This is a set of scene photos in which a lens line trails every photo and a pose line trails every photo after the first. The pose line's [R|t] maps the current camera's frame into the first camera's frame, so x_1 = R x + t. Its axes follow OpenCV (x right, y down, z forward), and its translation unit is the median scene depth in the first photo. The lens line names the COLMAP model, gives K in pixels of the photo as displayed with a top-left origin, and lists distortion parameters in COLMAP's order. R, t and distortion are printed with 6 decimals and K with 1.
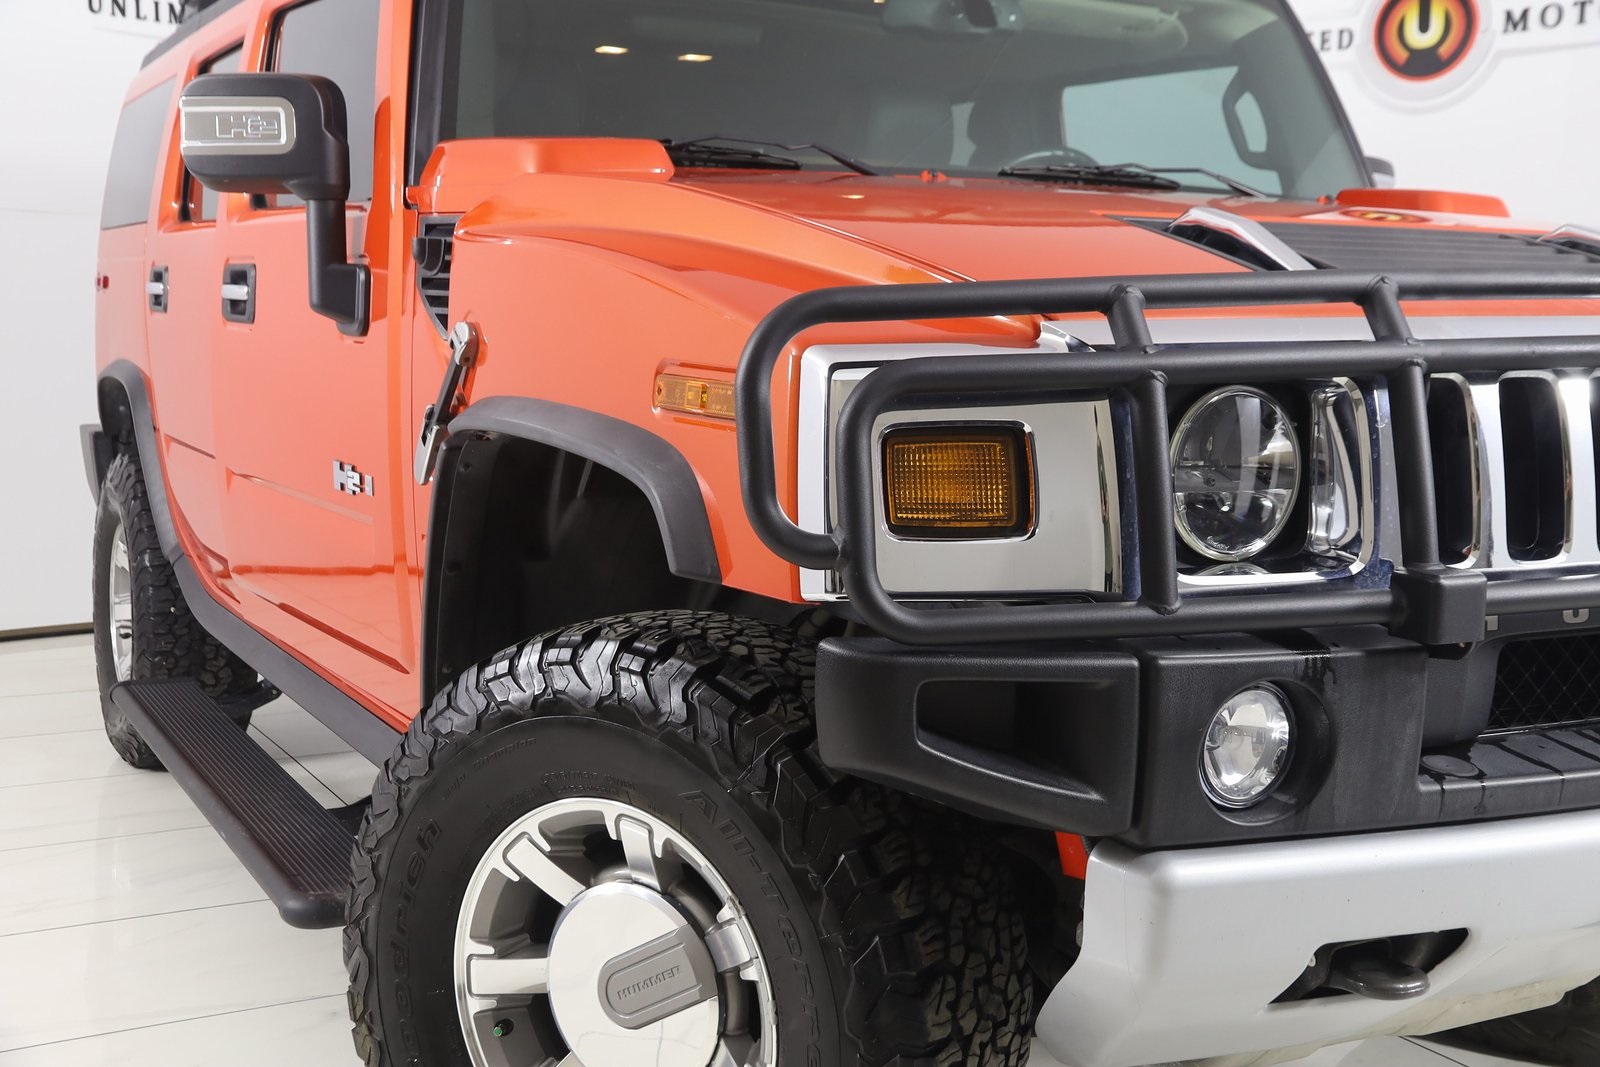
lens RADIAL K [[1183.5, 0, 801.4], [0, 1183.5, 448.0], [0, 0, 1]] dist [-0.002584, -0.000962]
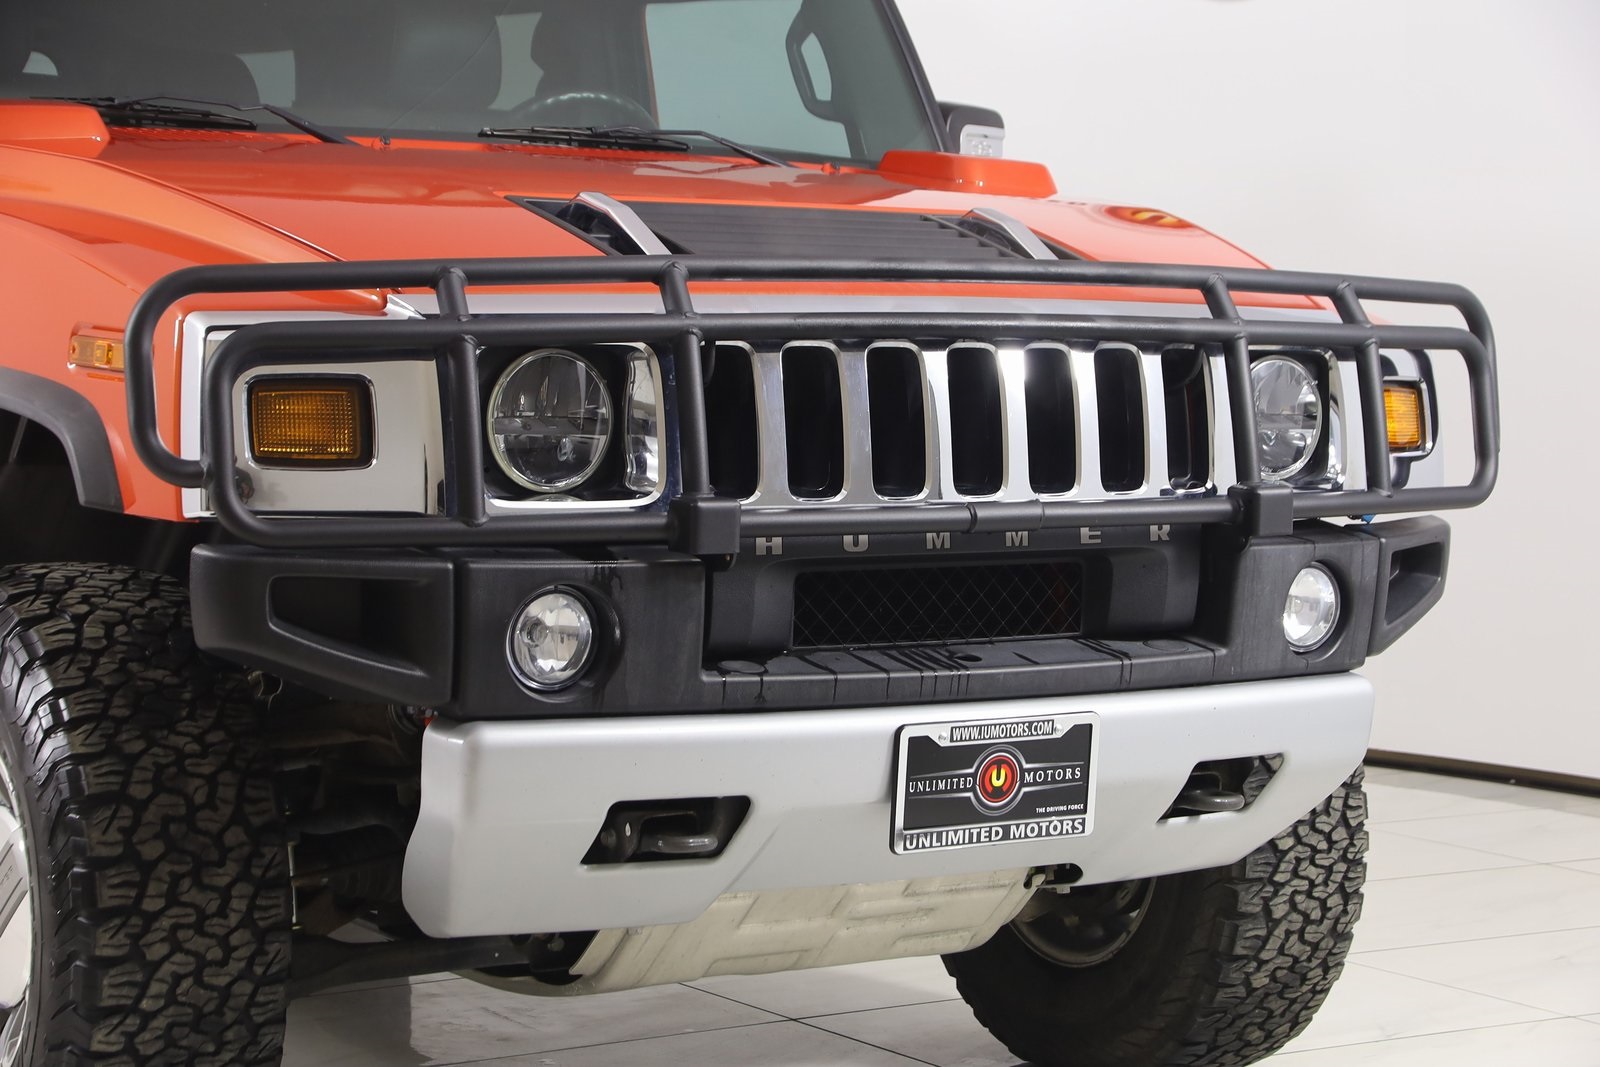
lens RADIAL K [[2420.9, 0, 800.0], [0, 2420.9, 533.5], [0, 0, 1]] dist [0.019312, 0.052583]
pose [[0.995326, 0.003227, 0.096523, 0.389106], [-0.003069, 0.999994, -0.001780, 0.144724], [-0.096528, 0.001475, 0.995329, -1.549855]]
